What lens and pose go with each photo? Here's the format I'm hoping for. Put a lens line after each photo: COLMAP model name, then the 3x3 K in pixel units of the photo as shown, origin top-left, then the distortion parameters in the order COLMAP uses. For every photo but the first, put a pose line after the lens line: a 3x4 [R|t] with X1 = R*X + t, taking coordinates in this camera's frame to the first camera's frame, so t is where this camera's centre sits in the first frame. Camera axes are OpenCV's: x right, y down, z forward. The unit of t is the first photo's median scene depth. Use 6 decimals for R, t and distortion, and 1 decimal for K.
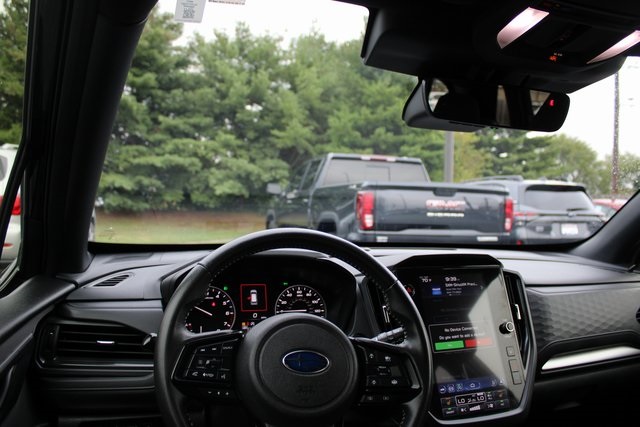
lens RADIAL K [[524.8, 0, 320.0], [0, 524.8, 213.5], [0, 0, 1]] dist [-0.183137, 0.176638]
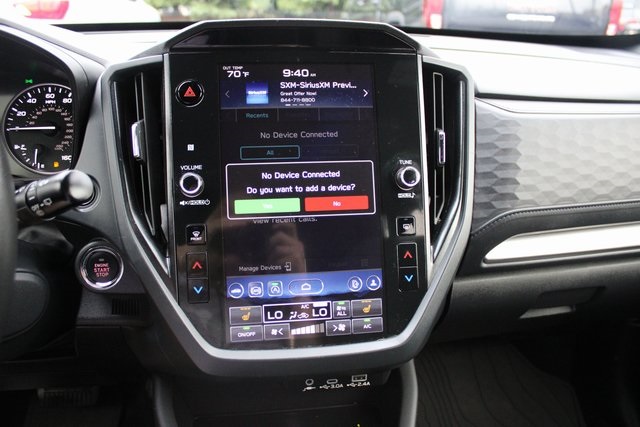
lens RADIAL K [[524.8, 0, 320.0], [0, 524.8, 213.5], [0, 0, 1]] dist [-0.183137, 0.176638]
pose [[0.983481, 0.062347, -0.169937, 0.378947], [0.000786, 0.937330, 0.348442, 0.082699], [0.181012, -0.342819, 0.921797, 0.520320]]
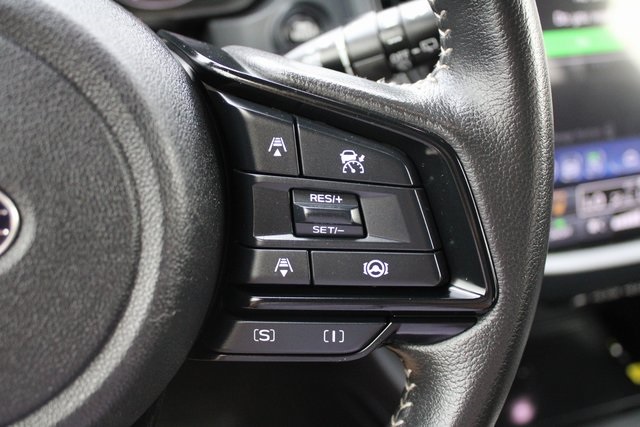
lens RADIAL K [[724.5, 0, 320.0], [0, 724.5, 213.5], [0, 0, 1]] dist [-0.015675, -0.018721]
pose [[0.999739, 0.005780, -0.022107, 0.089043], [0.006705, 0.850687, 0.525629, 0.098923], [0.021845, -0.525640, 0.850426, 0.519430]]
